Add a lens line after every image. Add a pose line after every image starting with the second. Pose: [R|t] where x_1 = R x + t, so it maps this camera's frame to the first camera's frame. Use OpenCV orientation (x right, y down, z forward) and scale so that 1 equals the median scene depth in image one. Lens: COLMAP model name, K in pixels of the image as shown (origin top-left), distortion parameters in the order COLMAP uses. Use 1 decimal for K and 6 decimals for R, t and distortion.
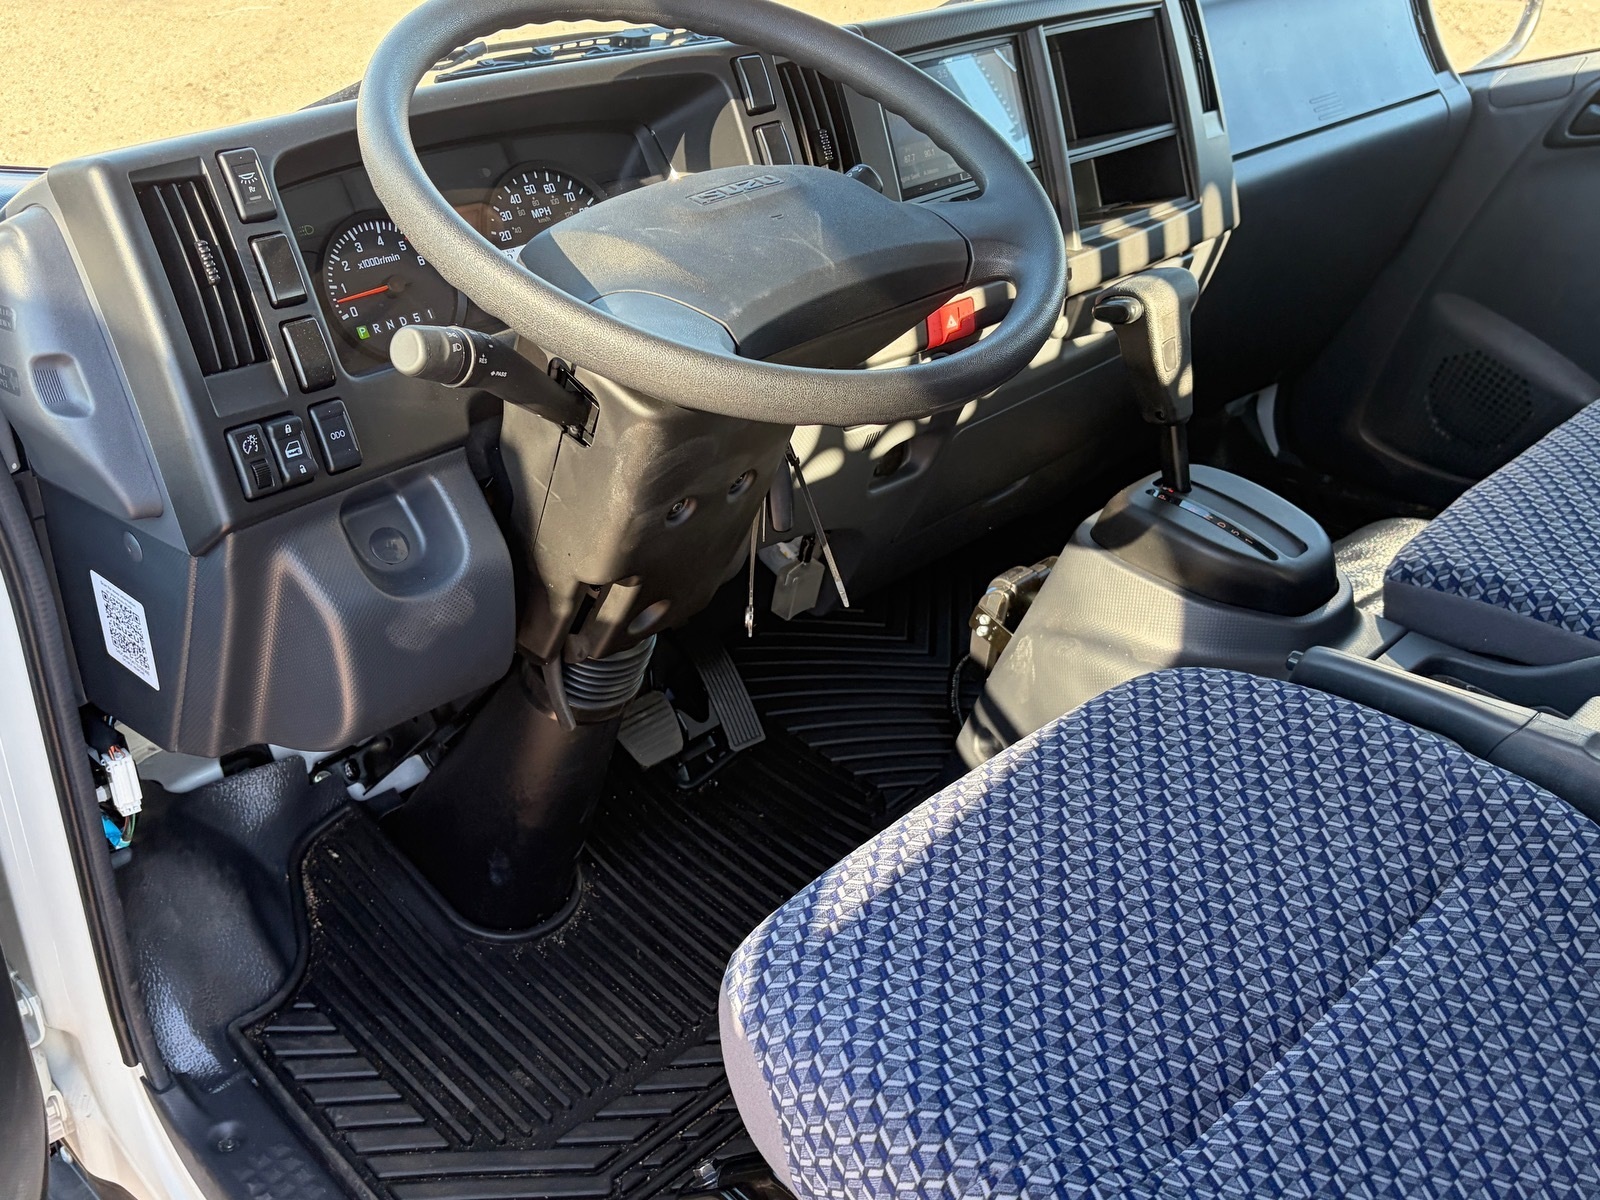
lens RADIAL K [[1649.3, 0, 800.0], [0, 1649.3, 600.0], [0, 0, 1]] dist [0.034719, -0.013659]
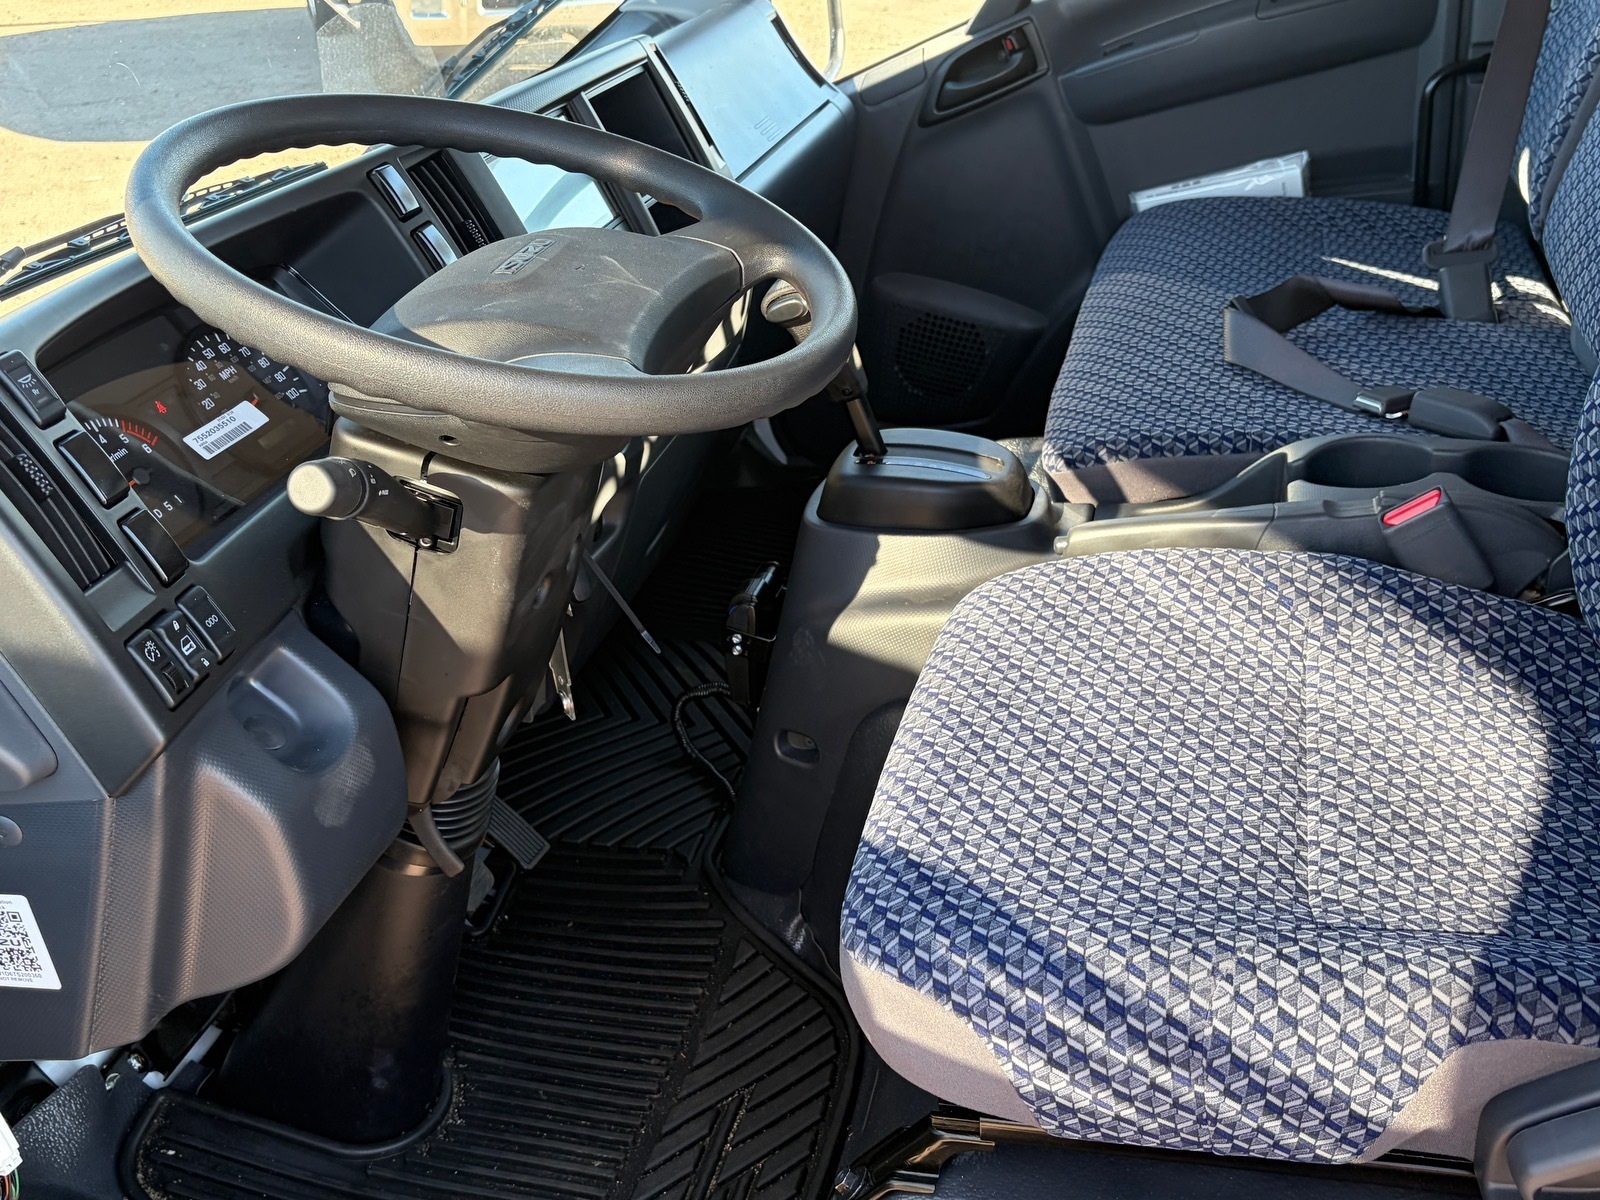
lens RADIAL K [[1649.3, 0, 800.0], [0, 1649.3, 600.0], [0, 0, 1]] dist [0.034719, -0.013659]
pose [[0.861768, -0.339358, 0.377084, -0.278860], [0.368813, 0.929482, -0.006375, 0.012581], [-0.348329, 0.144567, 0.926157, 0.029456]]
